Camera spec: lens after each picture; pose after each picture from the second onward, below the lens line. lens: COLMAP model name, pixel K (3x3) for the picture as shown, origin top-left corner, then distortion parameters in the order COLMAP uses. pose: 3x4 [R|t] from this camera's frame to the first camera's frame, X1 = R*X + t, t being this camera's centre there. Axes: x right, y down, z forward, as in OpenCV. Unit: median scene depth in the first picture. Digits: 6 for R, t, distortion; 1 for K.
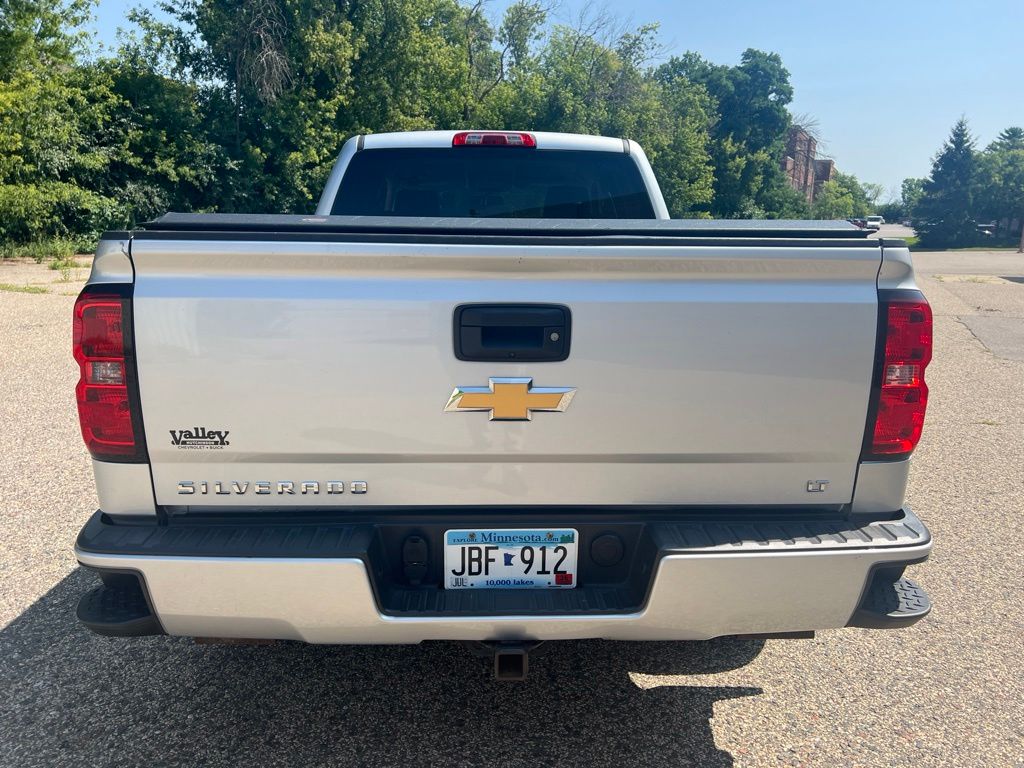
lens RADIAL K [[769.5, 0, 507.7], [0, 769.5, 384.9], [0, 0, 1]] dist [0.051774, -0.054955]
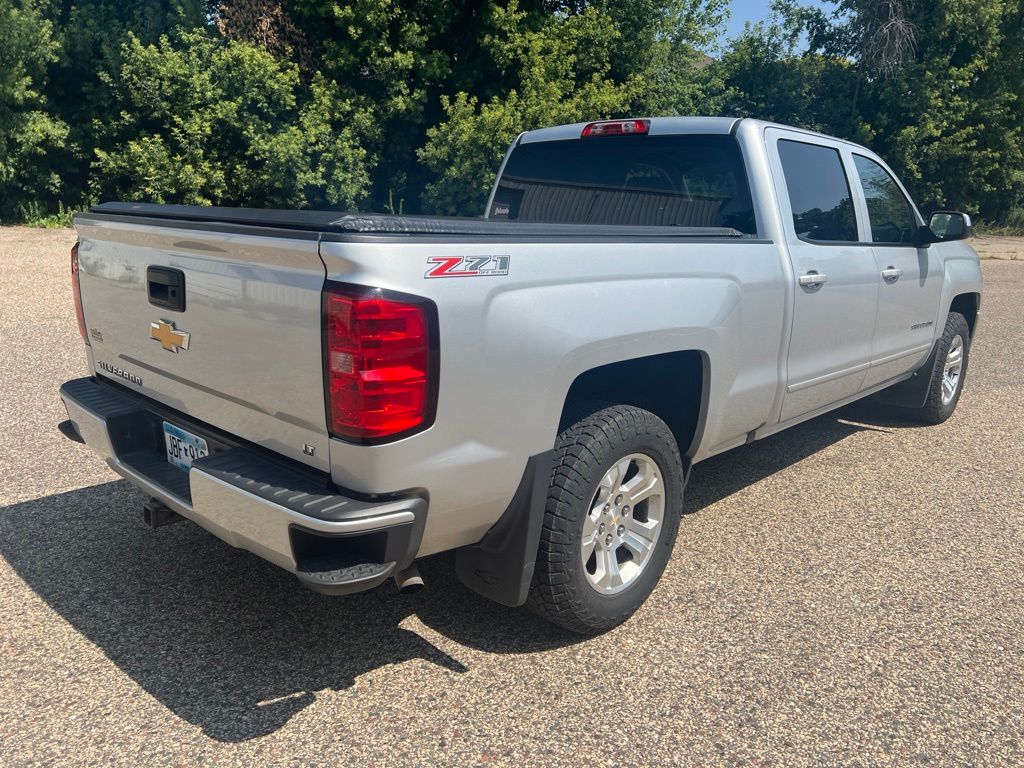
lens RADIAL K [[769.5, 0, 515.2], [0, 769.5, 383.7], [0, 0, 1]] dist [0.051774, -0.054955]
pose [[0.708651, 0.170661, -0.684609, 0.645511], [-0.155218, 0.984244, 0.084685, -0.050900], [0.688274, 0.046252, 0.723975, 0.180910]]
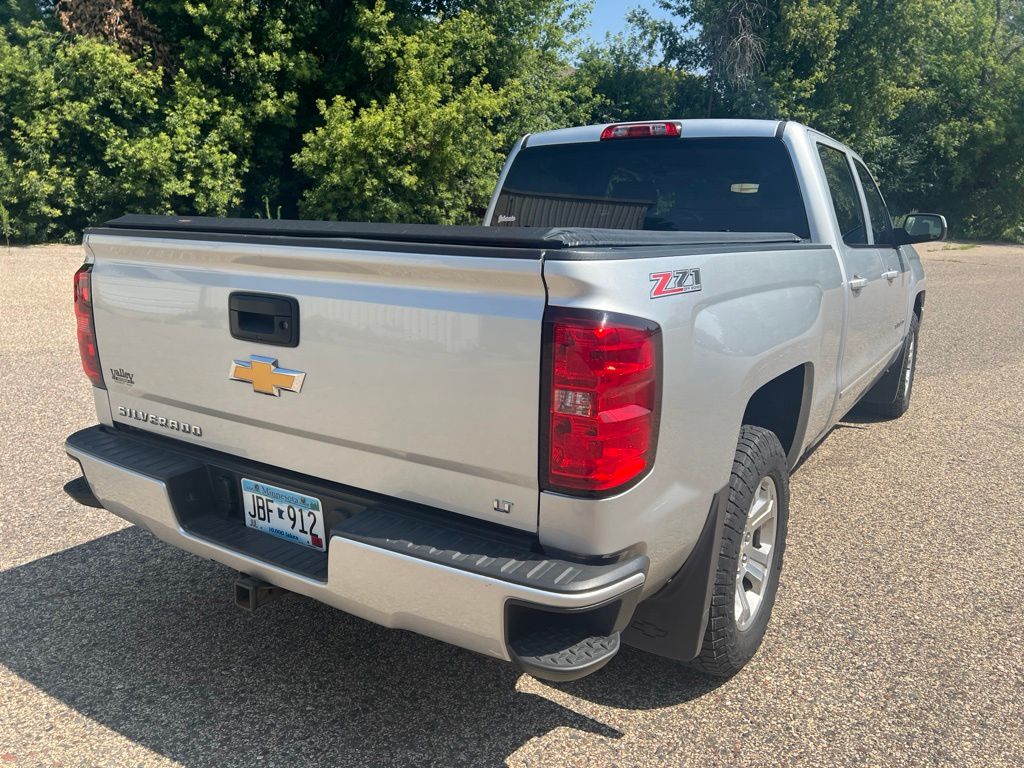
lens RADIAL K [[769.5, 0, 513.3], [0, 769.5, 388.0], [0, 0, 1]] dist [0.051774, -0.054955]
pose [[0.823690, 0.129544, -0.552044, 0.430326], [-0.116535, 0.991446, 0.058776, -0.034006], [0.554936, 0.015919, 0.831741, 0.102263]]
